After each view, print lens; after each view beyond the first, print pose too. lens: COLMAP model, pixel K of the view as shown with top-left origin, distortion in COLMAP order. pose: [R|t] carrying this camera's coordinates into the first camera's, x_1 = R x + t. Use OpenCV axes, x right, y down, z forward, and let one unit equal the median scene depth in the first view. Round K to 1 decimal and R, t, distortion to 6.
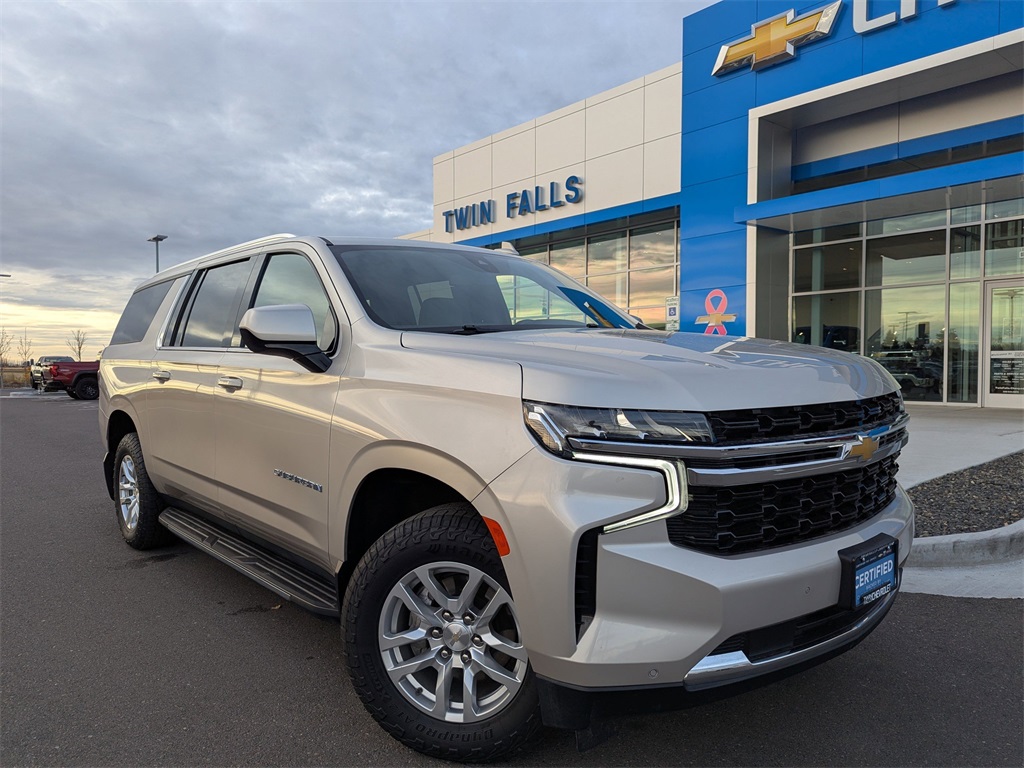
lens RADIAL K [[722.8, 0, 511.5], [0, 722.8, 388.2], [0, 0, 1]] dist [0.039773, -0.030022]
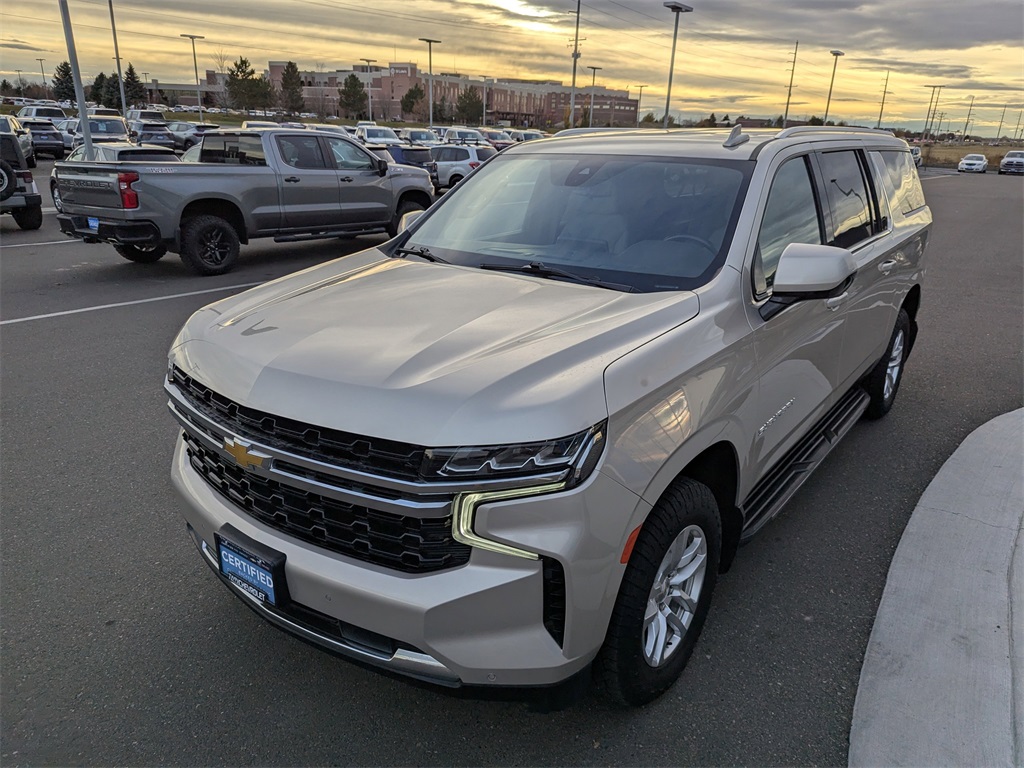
lens RADIAL K [[722.8, 0, 513.1], [0, 722.8, 385.6], [0, 0, 1]] dist [0.039773, -0.030022]
pose [[0.180326, 0.331097, -0.926206, 1.114725], [-0.051460, 0.943528, 0.327271, -0.268902], [0.982260, -0.011353, 0.187180, 0.920046]]
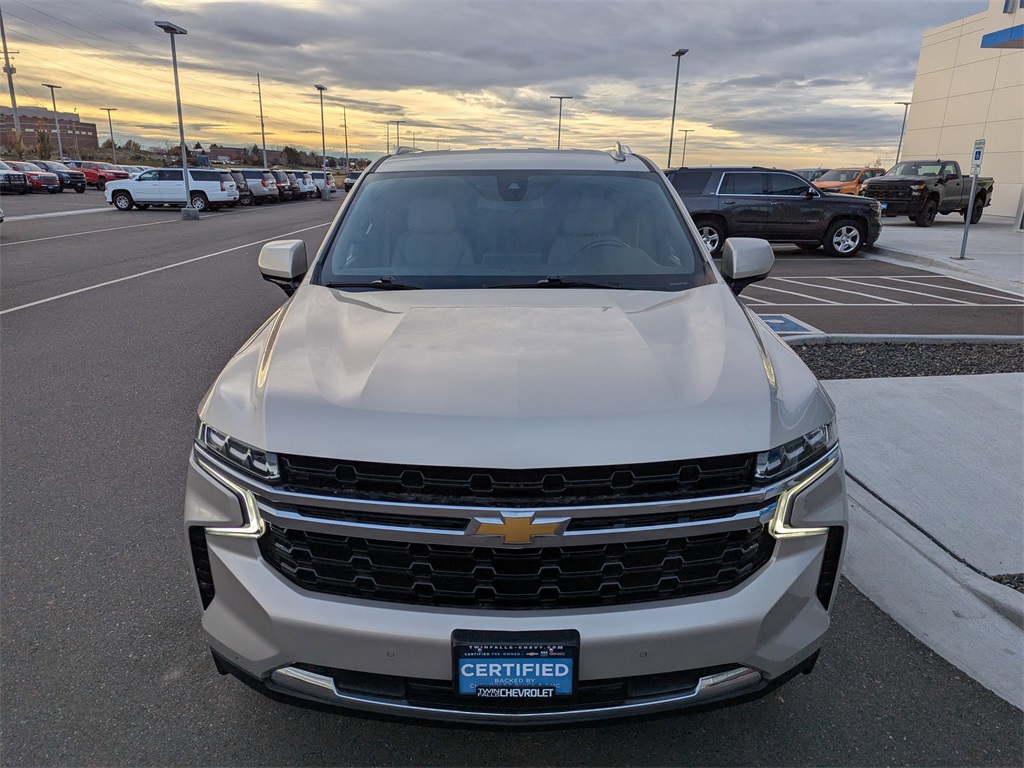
lens RADIAL K [[722.8, 0, 505.6], [0, 722.8, 388.9], [0, 0, 1]] dist [0.039773, -0.030022]
pose [[0.740817, 0.206816, -0.639075, 0.744288], [-0.036599, 0.962435, 0.269035, -0.218432], [0.670709, -0.175916, 0.720557, 0.349384]]
